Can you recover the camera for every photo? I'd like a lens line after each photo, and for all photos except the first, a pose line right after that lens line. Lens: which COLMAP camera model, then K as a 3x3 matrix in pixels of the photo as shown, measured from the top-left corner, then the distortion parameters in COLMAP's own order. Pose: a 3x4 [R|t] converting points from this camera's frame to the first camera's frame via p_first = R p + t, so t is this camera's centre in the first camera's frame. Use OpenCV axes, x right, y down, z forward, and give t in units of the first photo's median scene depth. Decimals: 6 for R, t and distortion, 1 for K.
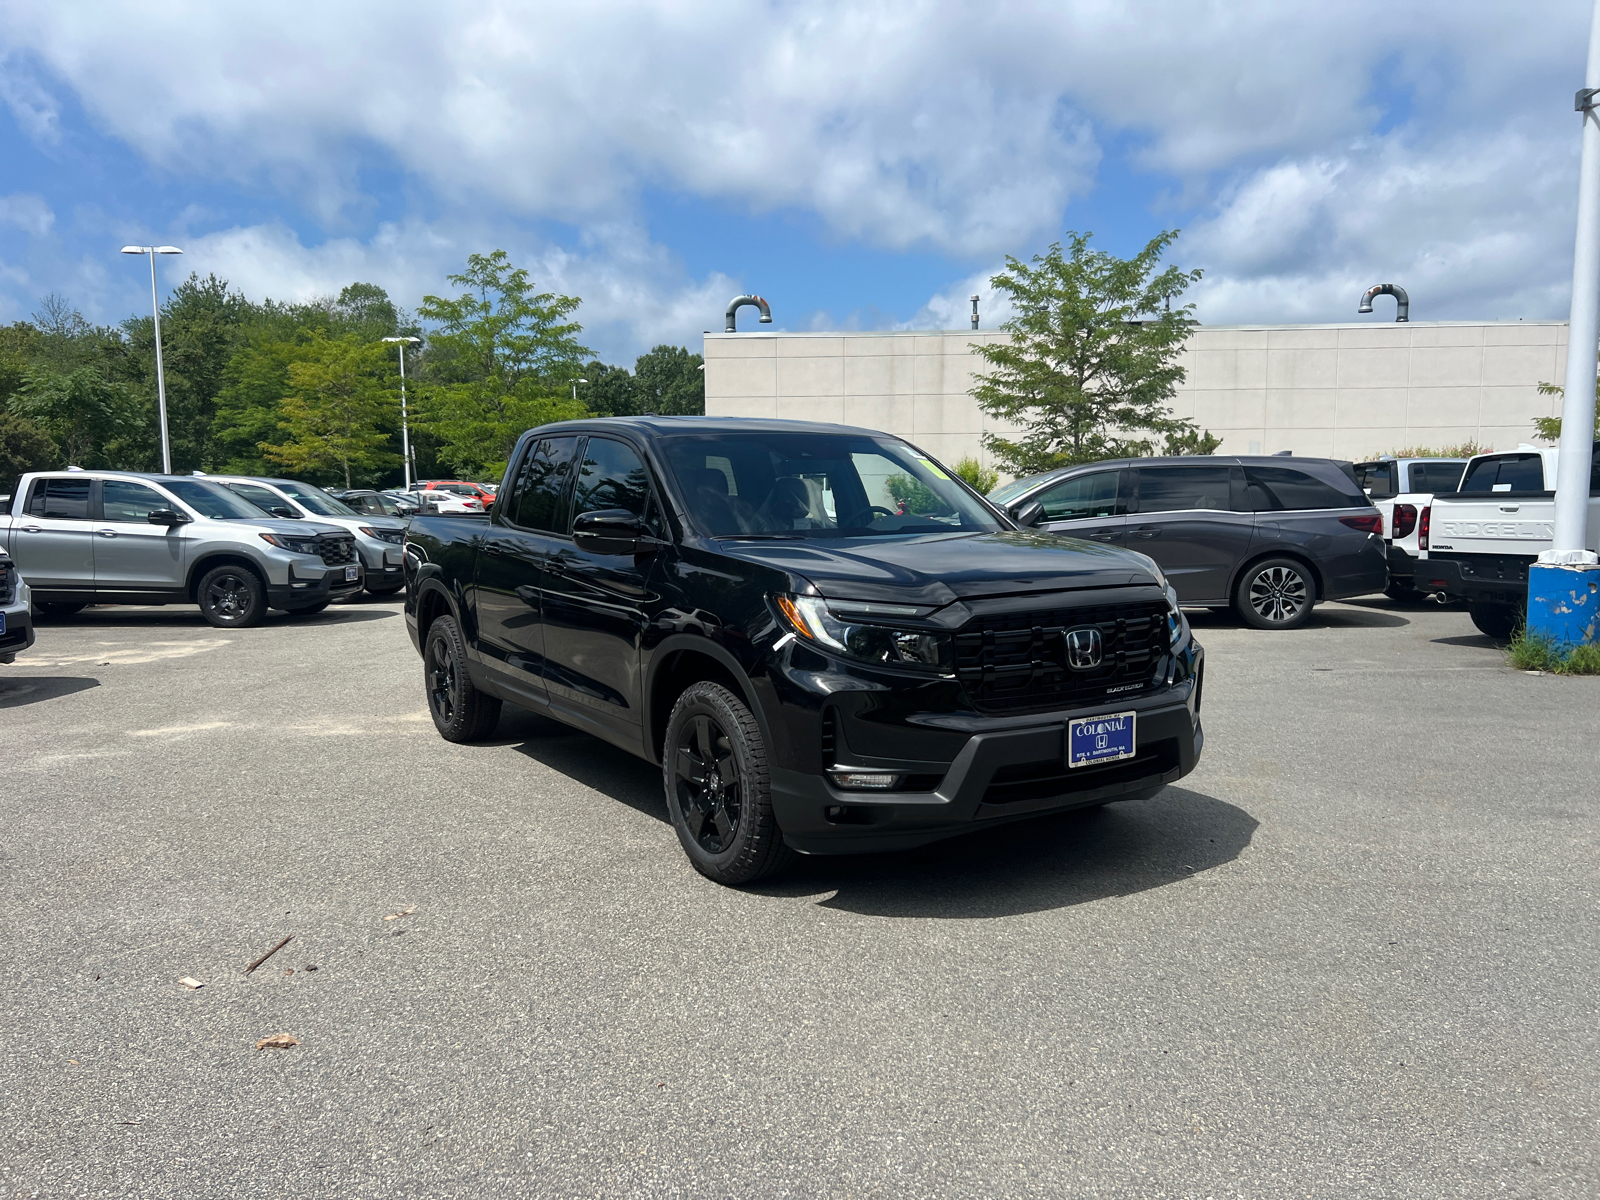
lens RADIAL K [[1170.4, 0, 813.6], [0, 1170.4, 605.3], [0, 0, 1]] dist [0.042816, -0.045542]
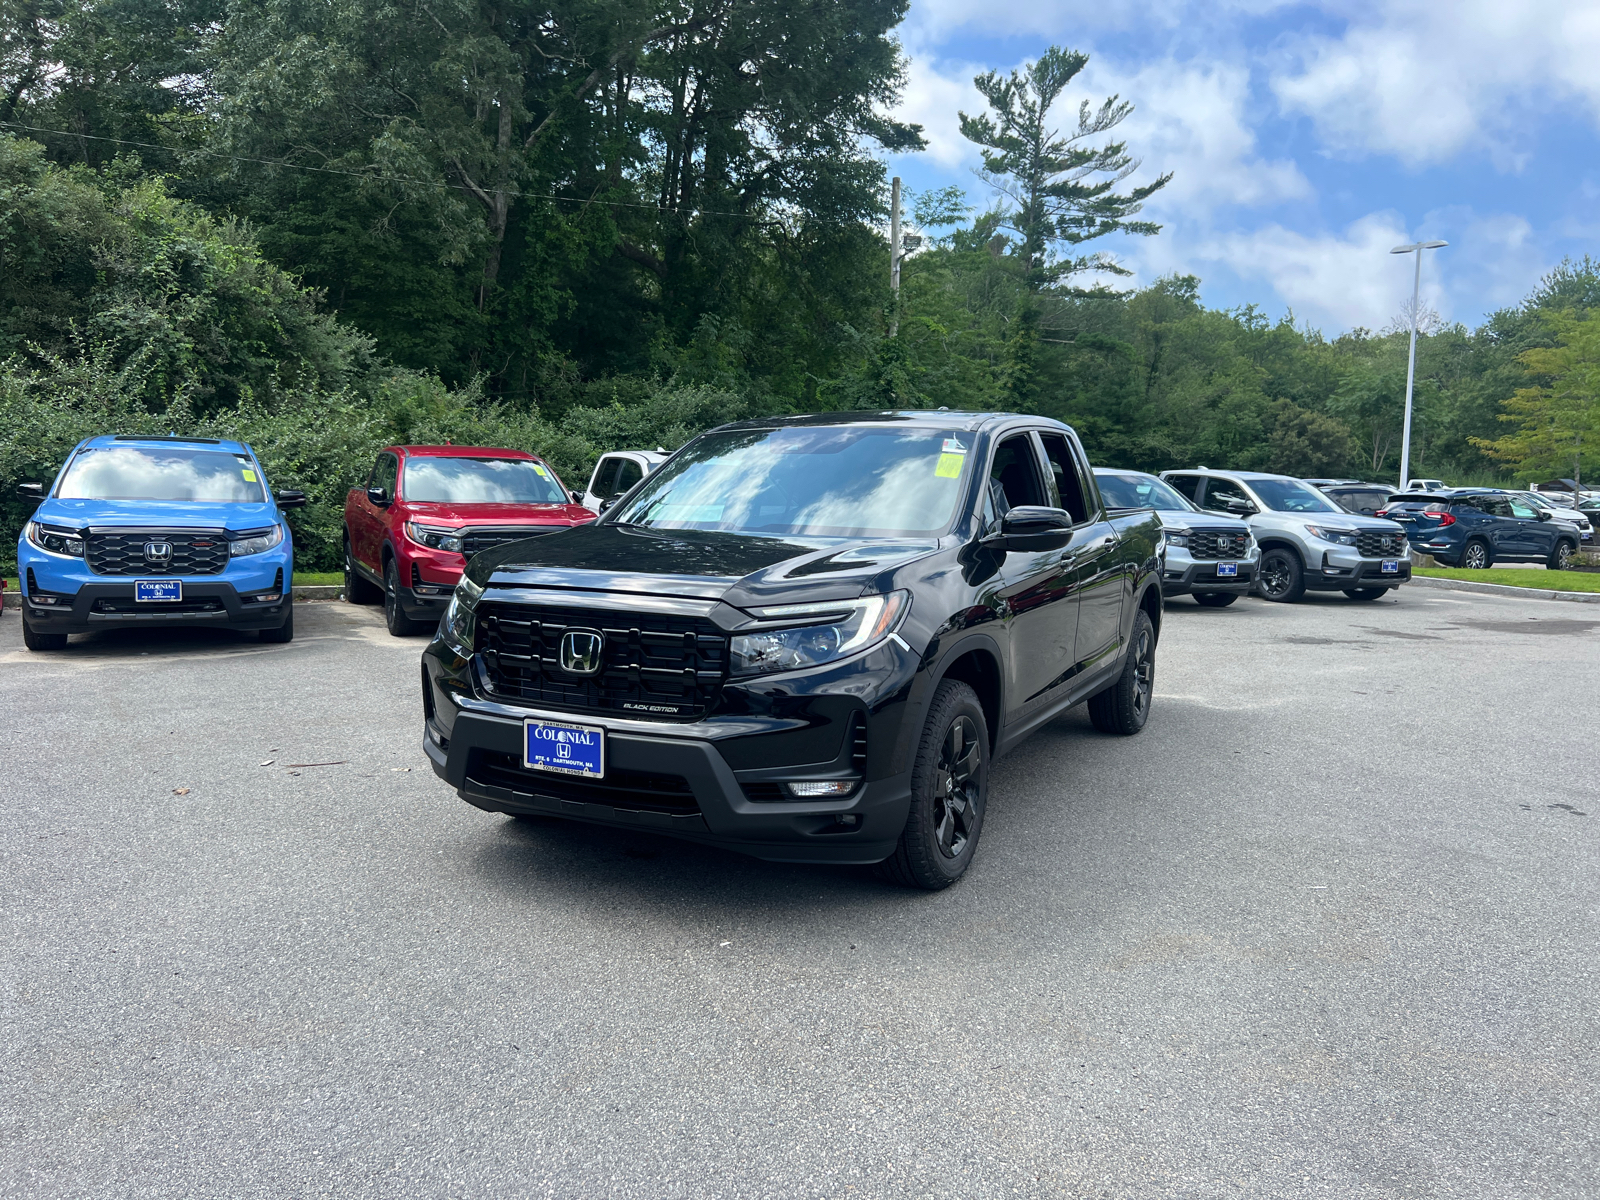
lens RADIAL K [[1181.8, 0, 796.3], [0, 1181.8, 589.2], [0, 0, 1]] dist [0.087478, -0.146132]
pose [[0.520889, 0.094695, -0.848355, 1.062383], [-0.104482, 0.993428, 0.046737, -0.071876], [0.847206, 0.064293, 0.527360, 0.602043]]
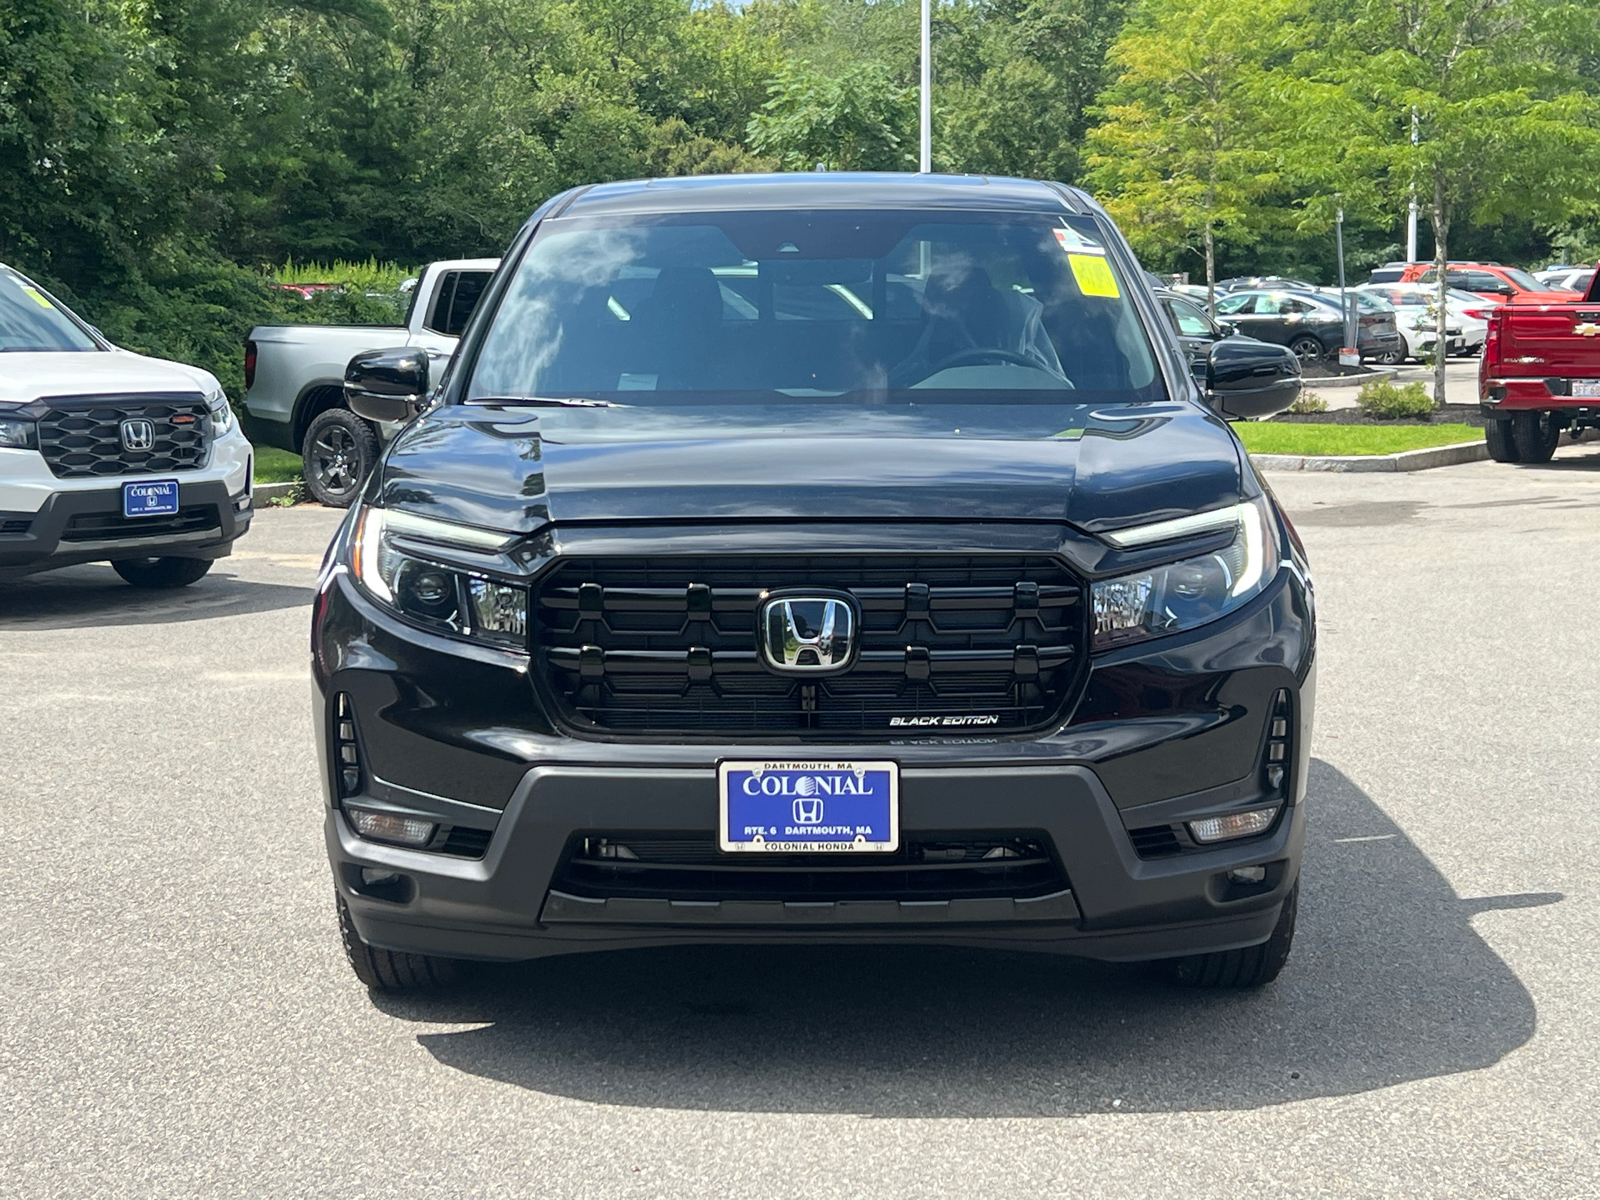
lens RADIAL K [[2484.4, 0, 802.5], [0, 2484.4, 537.0], [0, 0, 1]] dist [0.039862, 0.134968]
pose [[0.836776, 0.059078, -0.544348, 0.783488], [-0.056759, 0.998165, 0.021082, -0.027704], [0.544595, 0.013256, 0.838594, 0.060263]]
